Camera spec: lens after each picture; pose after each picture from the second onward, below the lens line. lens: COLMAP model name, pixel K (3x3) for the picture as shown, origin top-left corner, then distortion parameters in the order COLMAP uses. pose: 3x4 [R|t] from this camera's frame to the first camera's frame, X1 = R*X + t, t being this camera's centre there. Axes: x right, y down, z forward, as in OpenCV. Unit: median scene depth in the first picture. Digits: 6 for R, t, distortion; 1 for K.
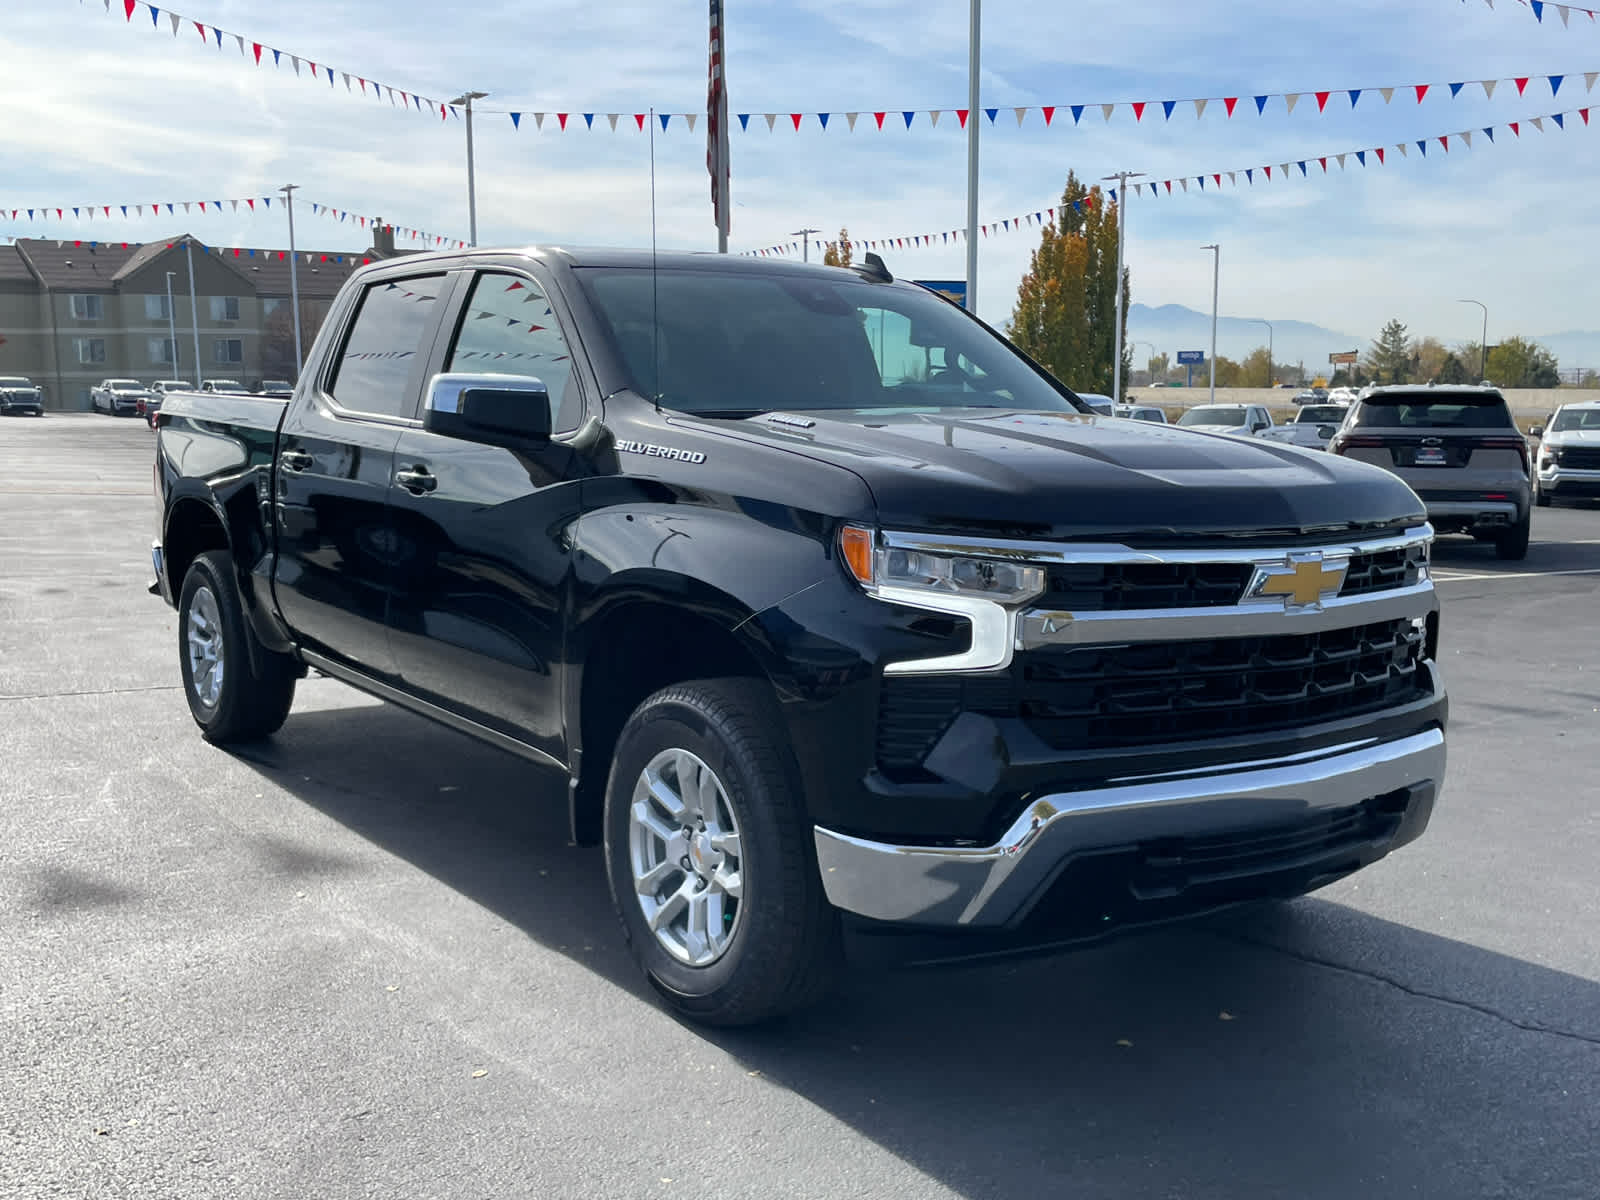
lens RADIAL K [[1537.1, 0, 794.1], [0, 1537.1, 601.4], [0, 0, 1]] dist [0.052955, 0.000000]
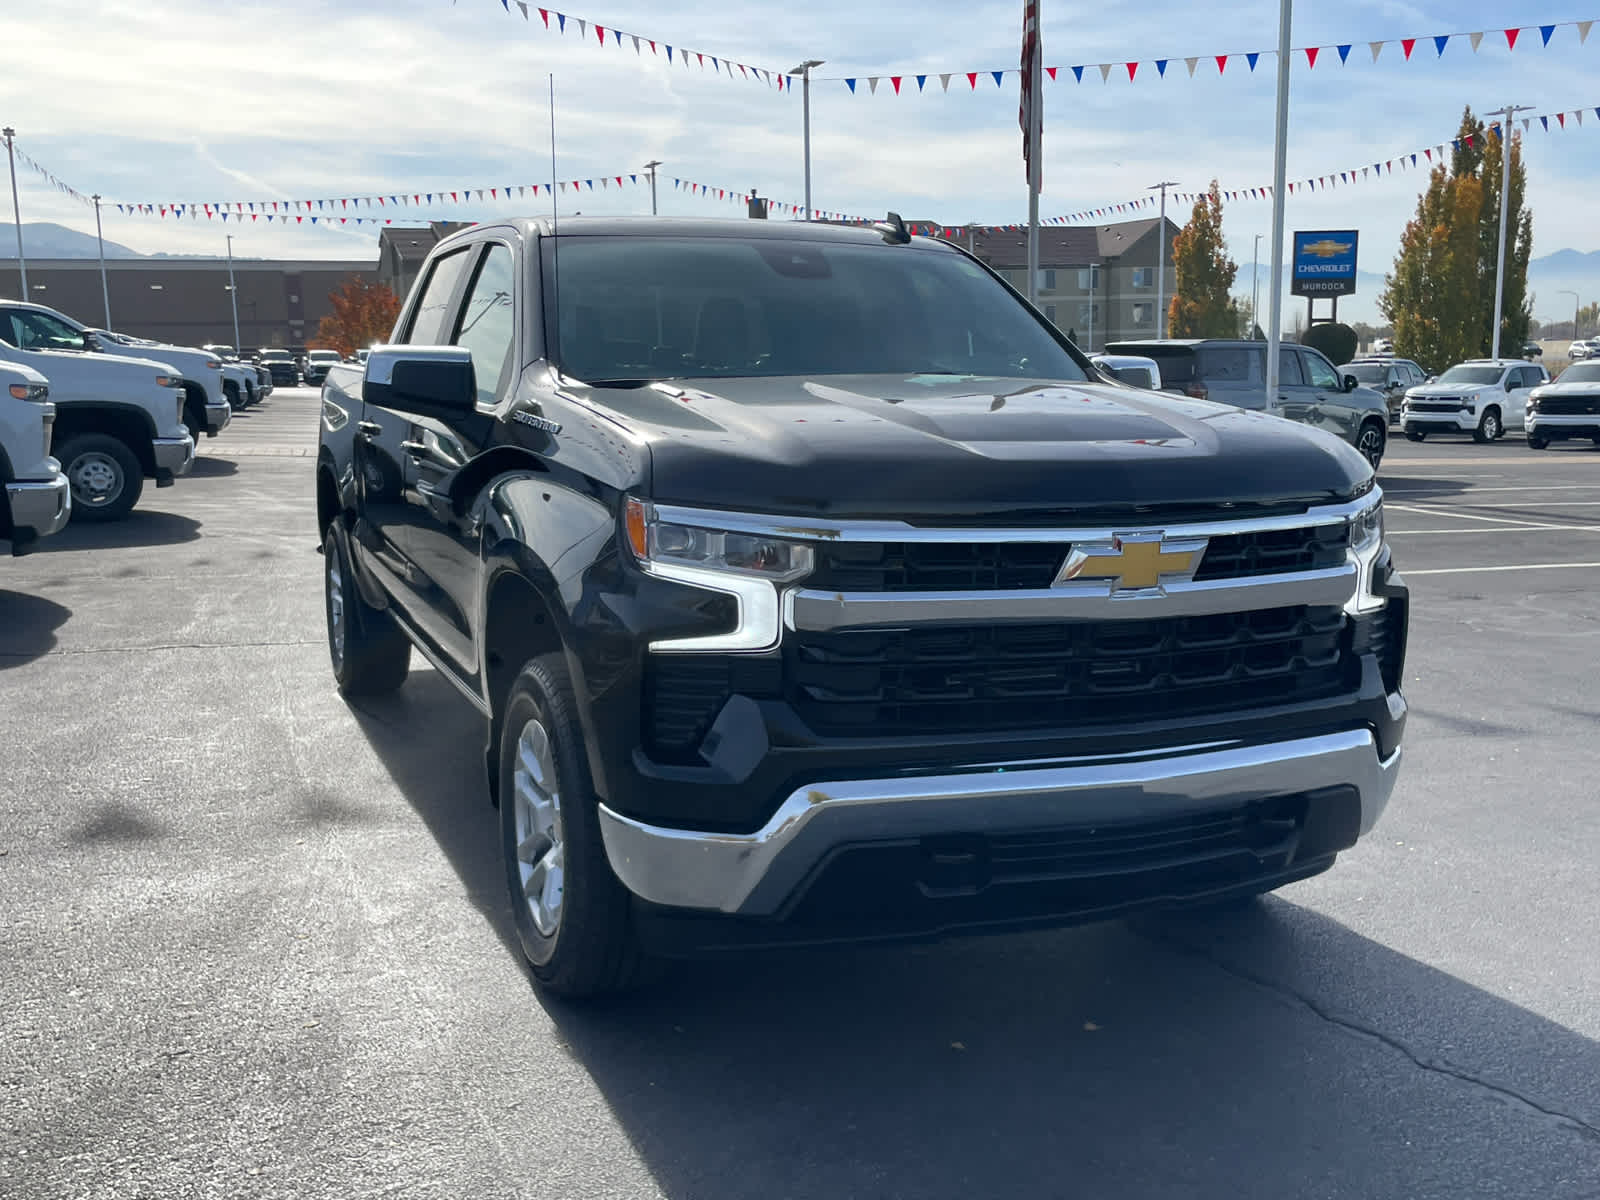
lens RADIAL K [[1537.1, 0, 804.7], [0, 1537.1, 606.1], [0, 0, 1]] dist [0.052955, 0.000000]
pose [[0.976251, 0.023245, -0.215393, 0.273619], [-0.017577, 0.999448, 0.028195, -0.008287], [0.215929, -0.023740, 0.976120, 0.052005]]
